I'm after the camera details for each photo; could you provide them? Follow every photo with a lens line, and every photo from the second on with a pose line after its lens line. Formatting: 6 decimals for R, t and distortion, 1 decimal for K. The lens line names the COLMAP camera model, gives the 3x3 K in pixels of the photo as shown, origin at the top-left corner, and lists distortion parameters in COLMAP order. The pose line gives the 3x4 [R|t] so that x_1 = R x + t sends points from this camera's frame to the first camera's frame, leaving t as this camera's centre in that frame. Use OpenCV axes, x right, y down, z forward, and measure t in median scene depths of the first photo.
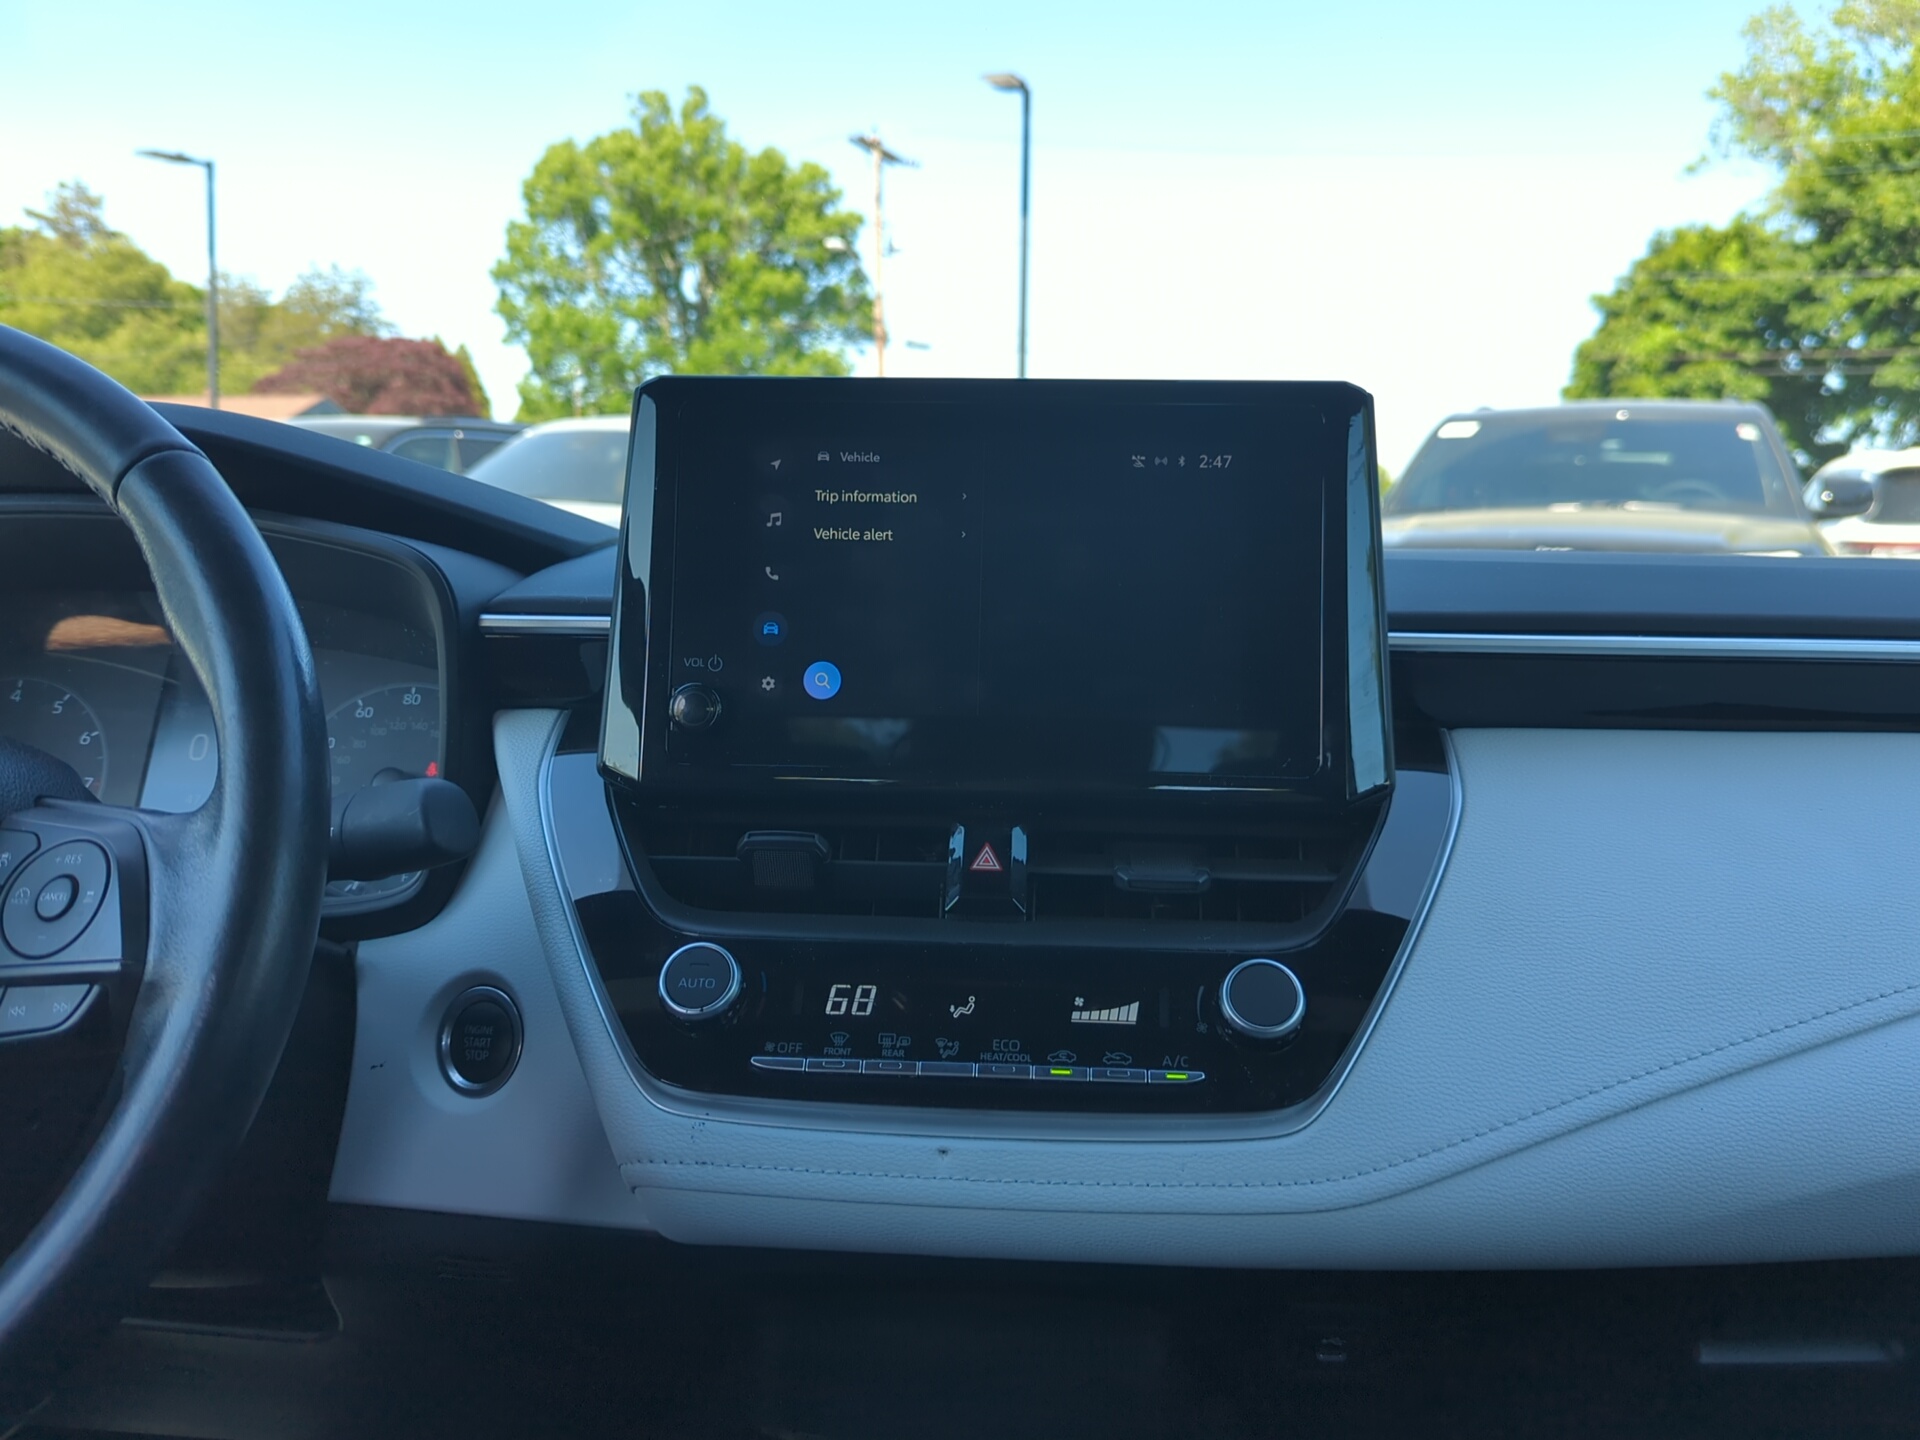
lens RADIAL K [[1566.9, 0, 984.1], [0, 1566.9, 684.6], [0, 0, 1]] dist [0.054040, -0.051364]
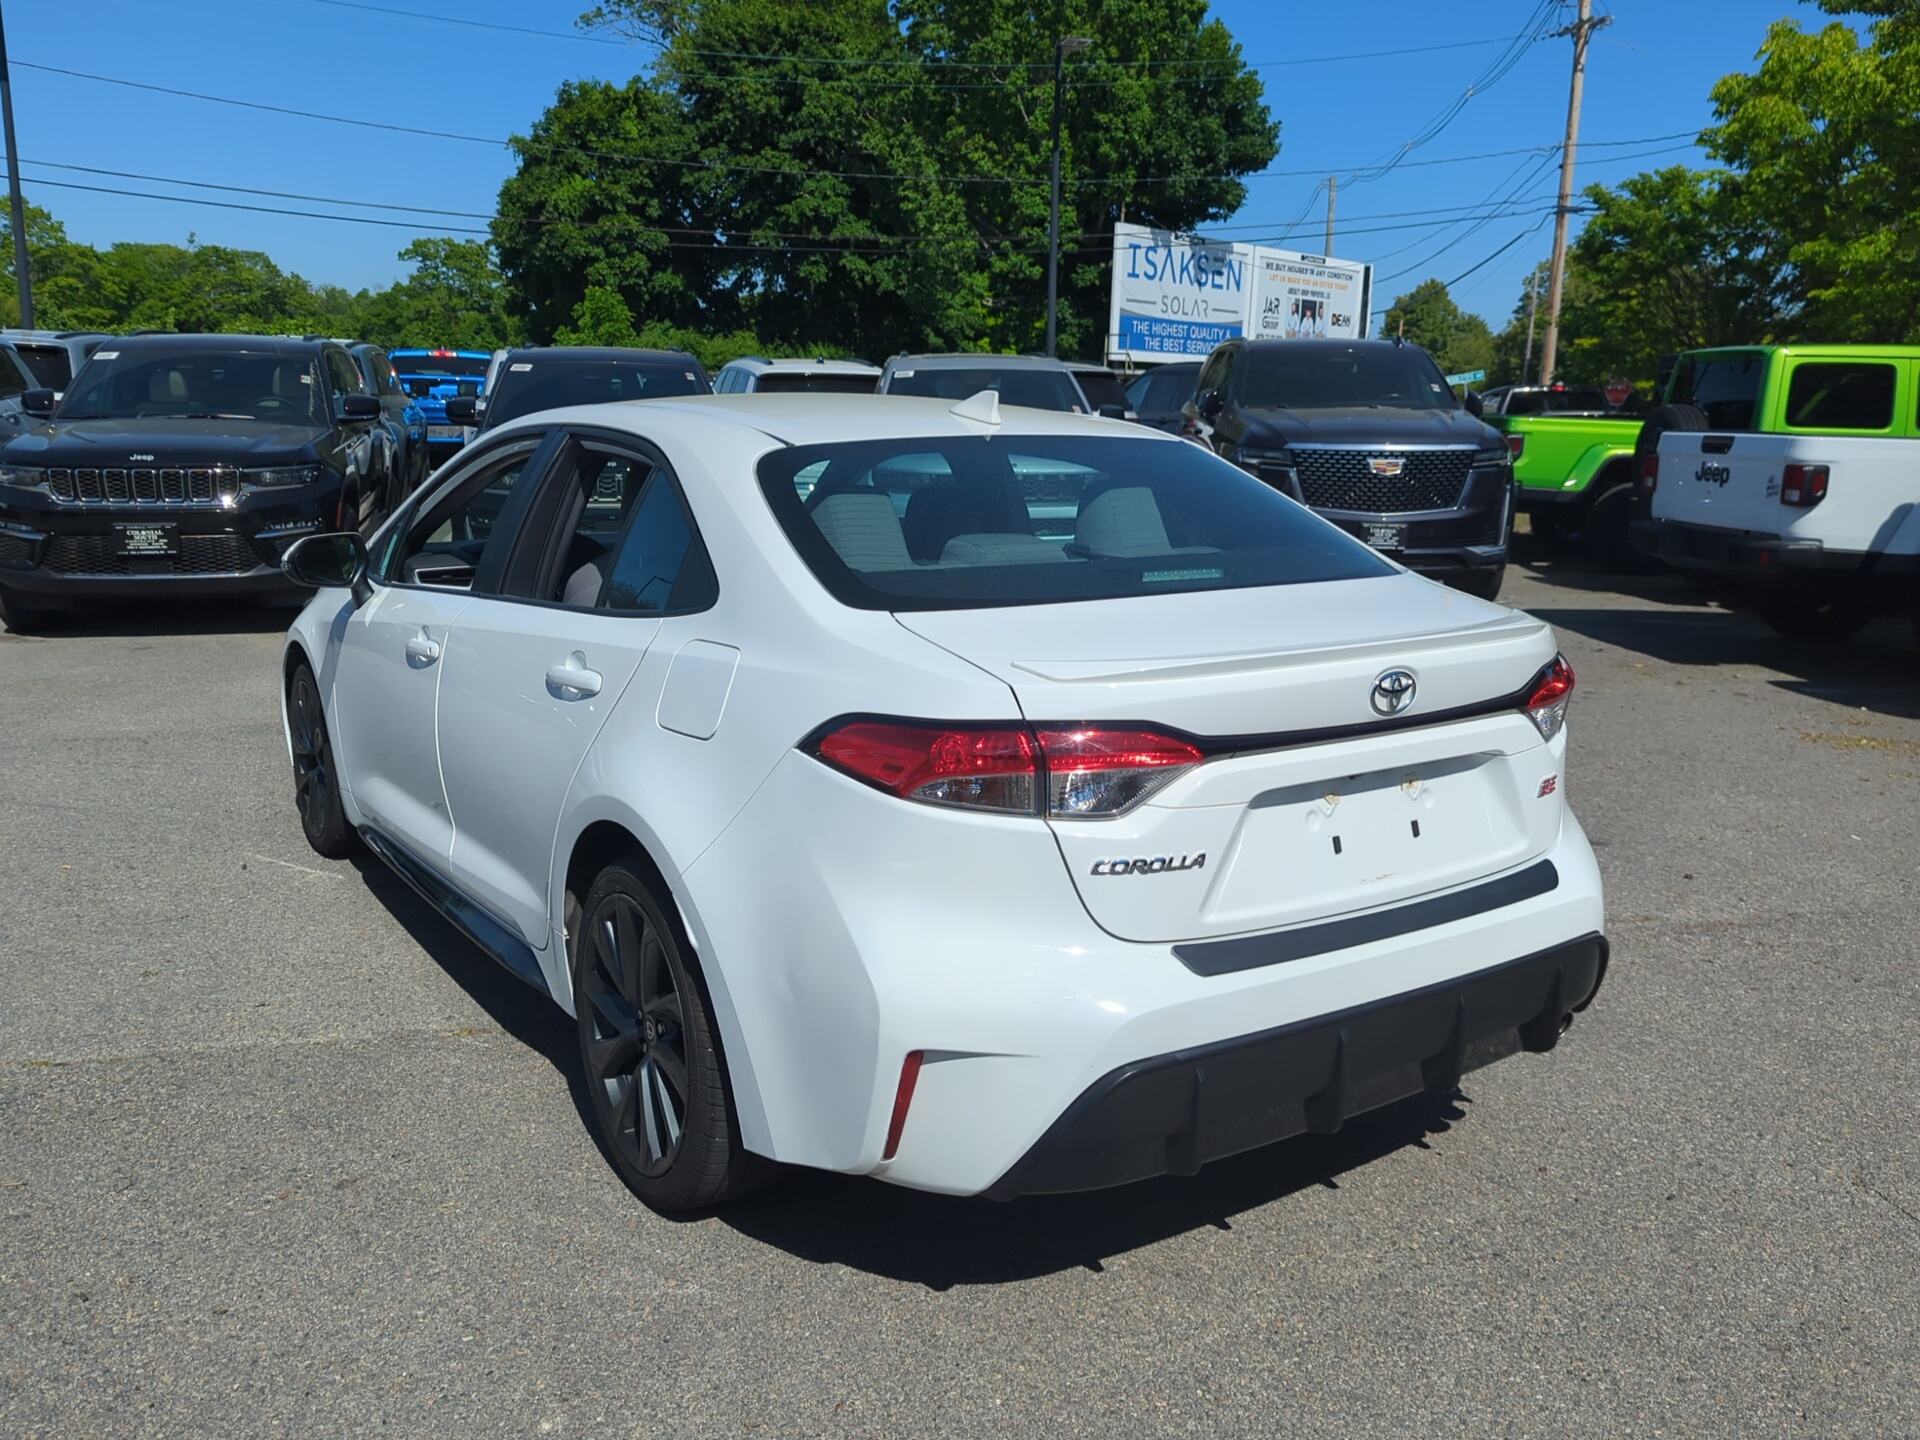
lens RADIAL K [[1566.9, 0, 993.4], [0, 1566.9, 698.9], [0, 0, 1]] dist [0.054040, -0.051364]
pose [[0.794007, -0.120488, 0.595849, -0.048191], [0.047085, 0.989406, 0.137326, -0.004621], [-0.606082, -0.080982, 0.791269, -0.088166]]
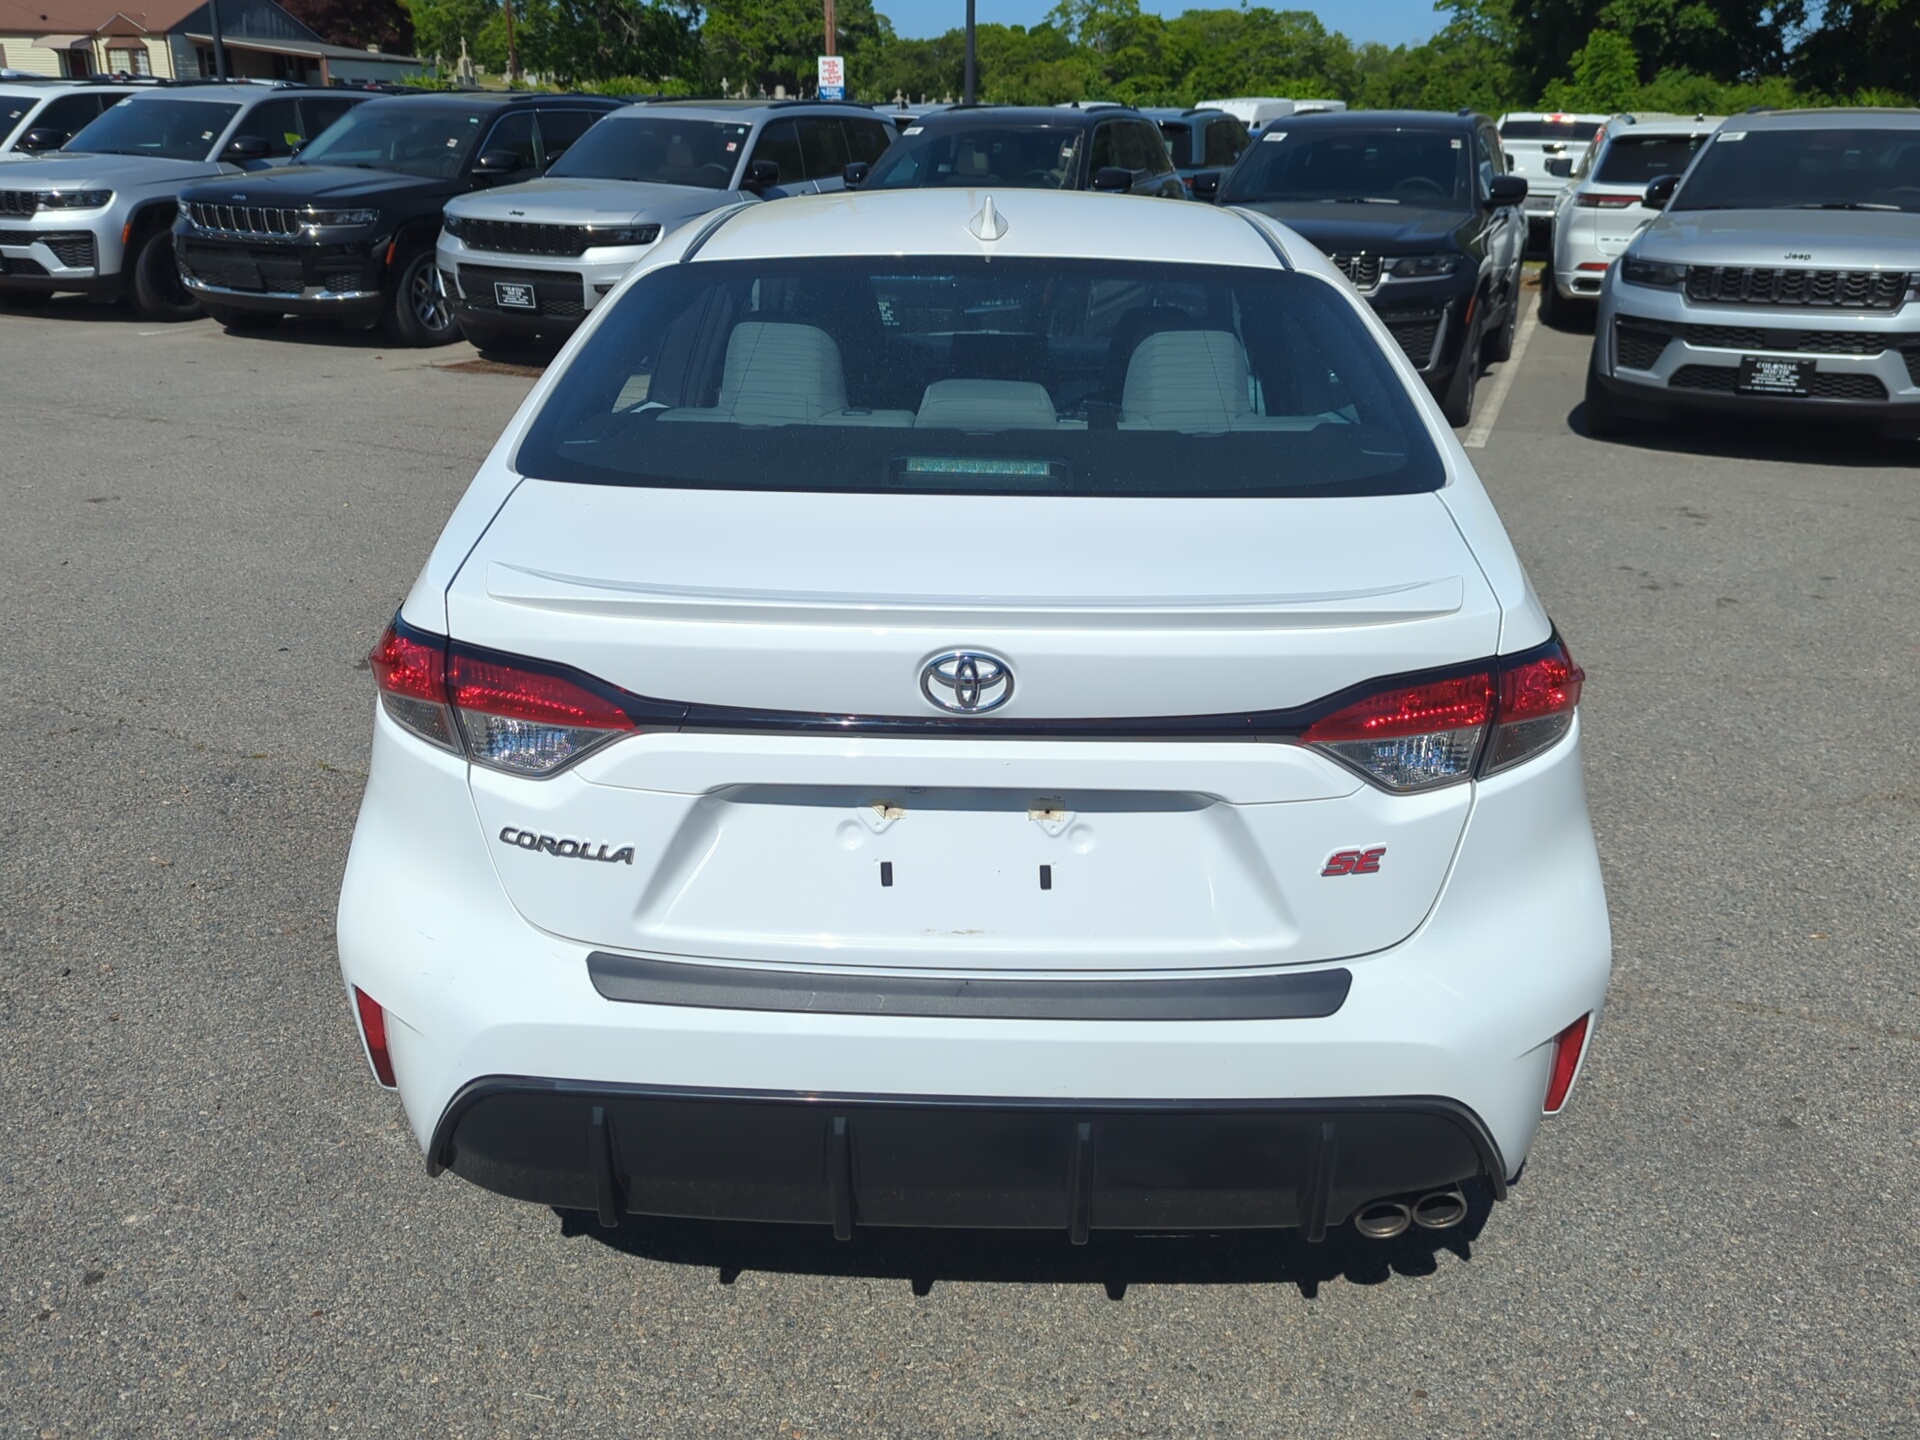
lens RADIAL K [[1566.9, 0, 977.8], [0, 1566.9, 705.0], [0, 0, 1]] dist [0.054040, -0.051364]
pose [[0.999436, -0.015462, 0.029819, -0.004672], [0.007116, 0.965066, 0.261911, -0.005949], [-0.032827, -0.261551, 0.964631, -0.089495]]
